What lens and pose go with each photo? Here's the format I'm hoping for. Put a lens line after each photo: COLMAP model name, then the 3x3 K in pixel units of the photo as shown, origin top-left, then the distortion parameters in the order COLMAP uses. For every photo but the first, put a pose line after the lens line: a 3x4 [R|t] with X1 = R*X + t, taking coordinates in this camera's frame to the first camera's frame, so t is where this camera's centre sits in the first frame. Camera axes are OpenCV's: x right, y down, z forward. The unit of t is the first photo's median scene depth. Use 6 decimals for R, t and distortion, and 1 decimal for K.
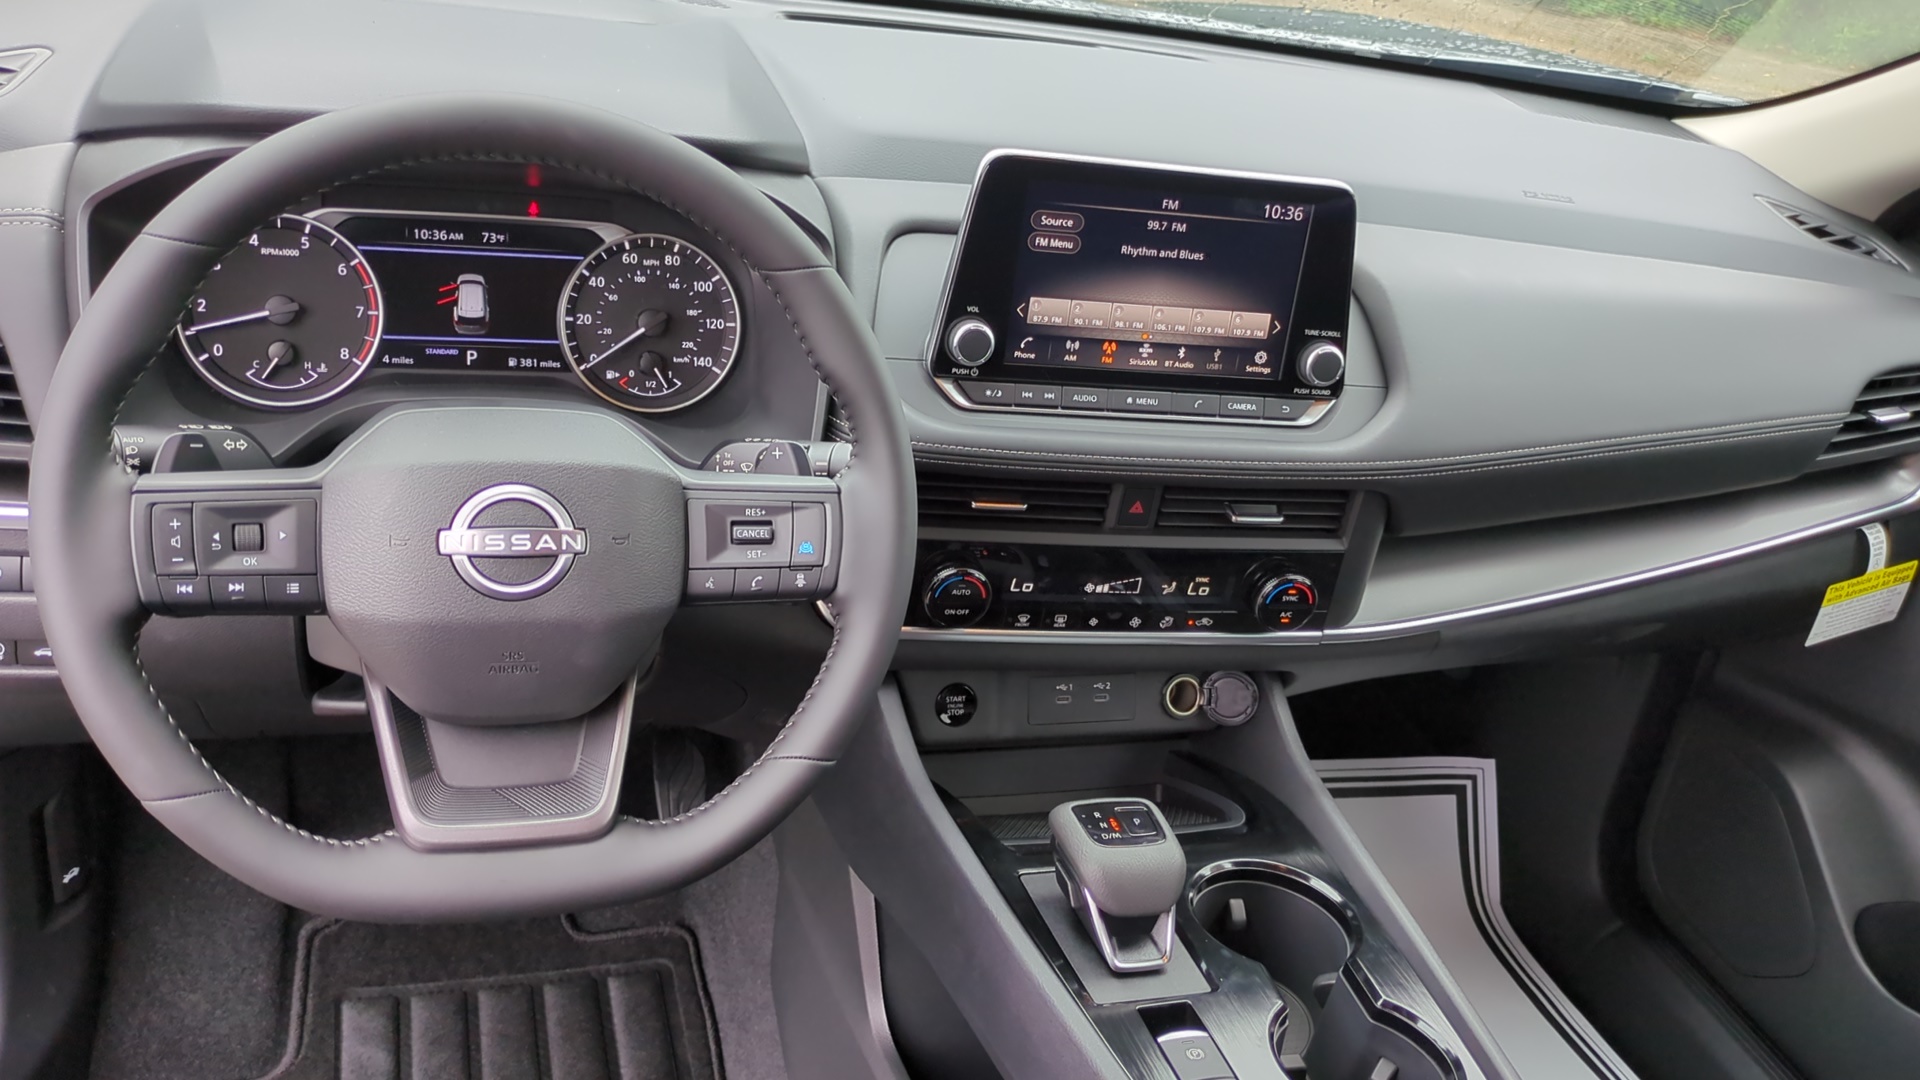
lens RADIAL K [[1541.6, 0, 960.0], [0, 1541.6, 540.0], [0, 0, 1]] dist [0.001493, -0.001476]
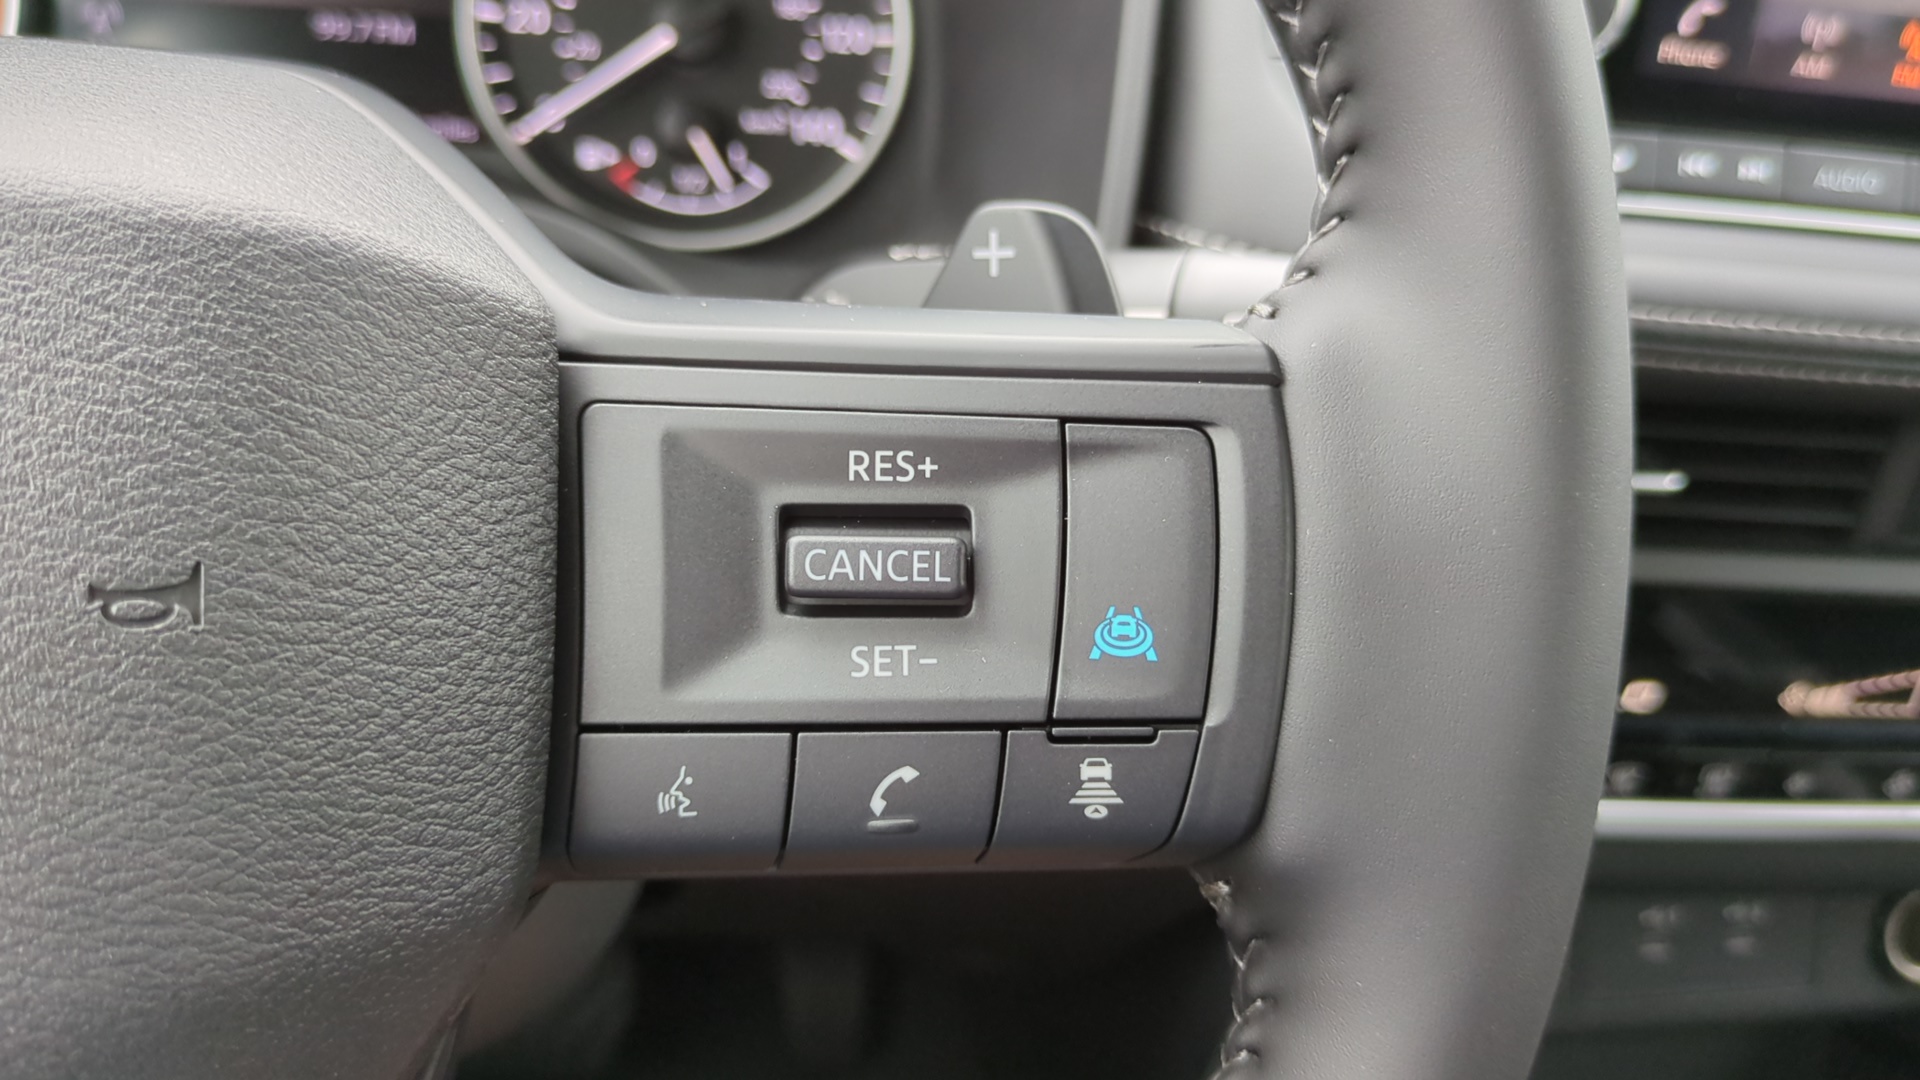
lens RADIAL K [[1541.6, 0, 960.0], [0, 1541.6, 540.0], [0, 0, 1]] dist [0.001493, -0.001476]
pose [[0.990386, 0.011661, -0.137841, -0.073066], [-0.011659, 0.999932, 0.000823, -0.006279], [0.137841, 0.000792, 0.990454, 0.616836]]
